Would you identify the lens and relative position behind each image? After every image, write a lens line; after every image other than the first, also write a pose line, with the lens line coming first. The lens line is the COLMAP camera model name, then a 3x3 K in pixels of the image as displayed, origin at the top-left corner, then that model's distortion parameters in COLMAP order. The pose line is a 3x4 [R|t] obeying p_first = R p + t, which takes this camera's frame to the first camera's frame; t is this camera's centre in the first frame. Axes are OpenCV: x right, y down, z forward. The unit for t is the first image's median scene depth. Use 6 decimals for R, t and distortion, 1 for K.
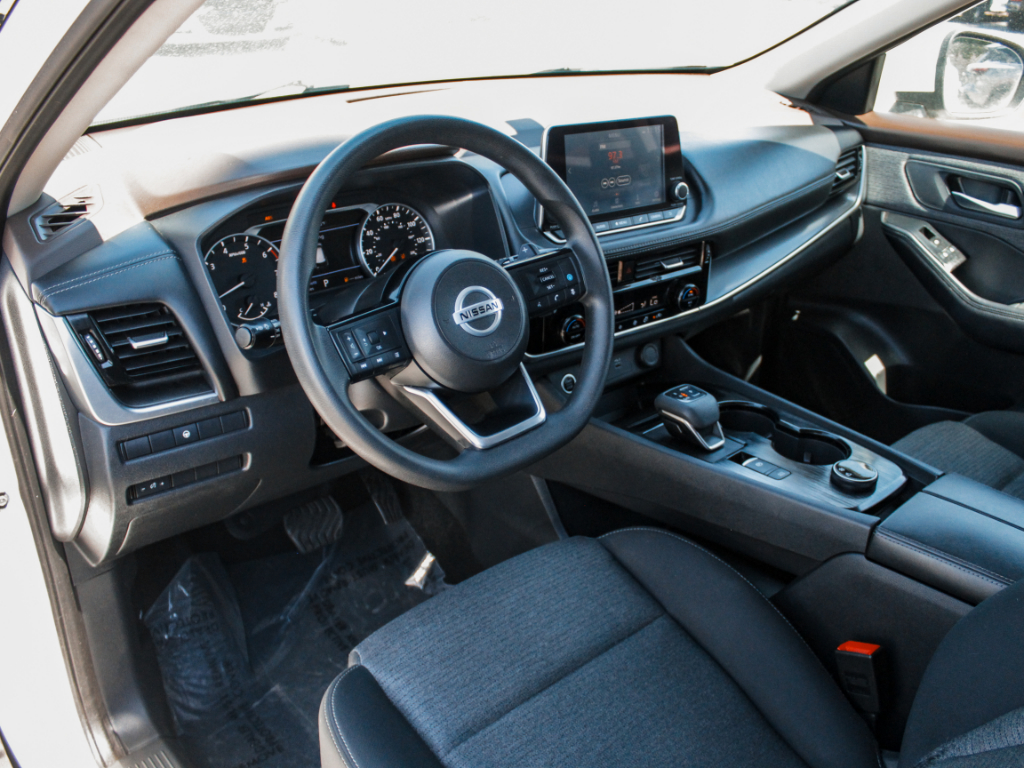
lens RADIAL K [[936.1, 0, 530.7], [0, 936.1, 388.5], [0, 0, 1]] dist [-0.173039, 0.150044]
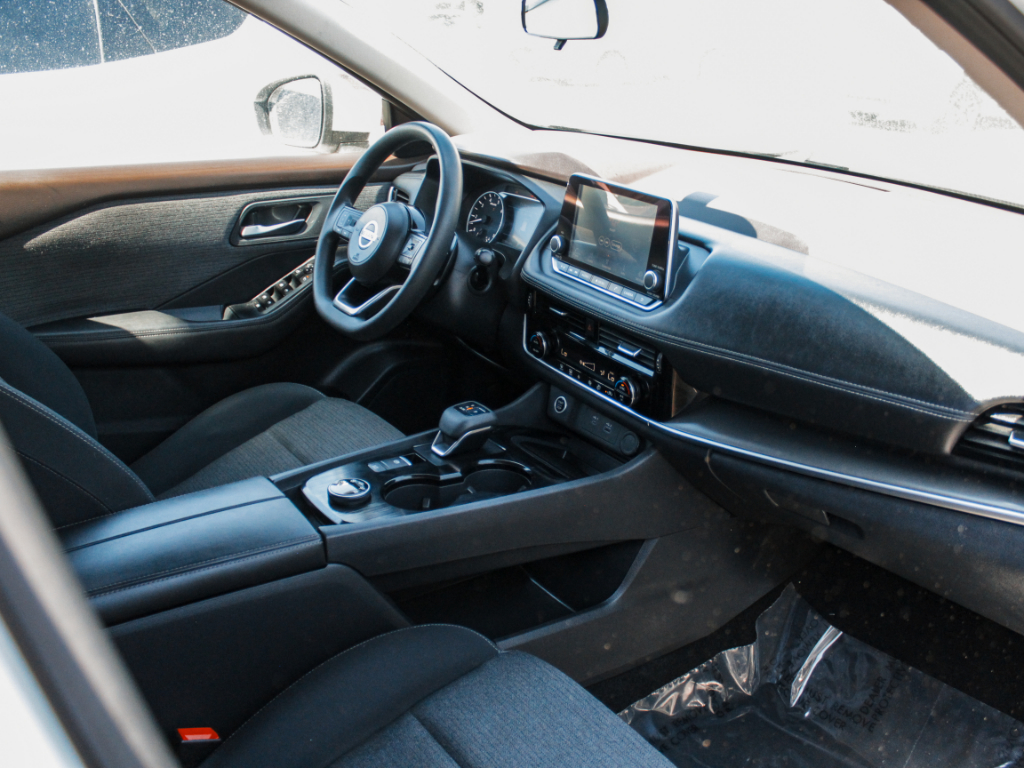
lens RADIAL K [[936.1, 0, 530.7], [0, 936.1, 388.5], [0, 0, 1]] dist [-0.173039, 0.150044]
pose [[-0.095665, 0.348923, -0.932256, 1.194549], [-0.455230, 0.817538, 0.352701, -0.441572], [0.885220, 0.458132, 0.080630, 0.962847]]
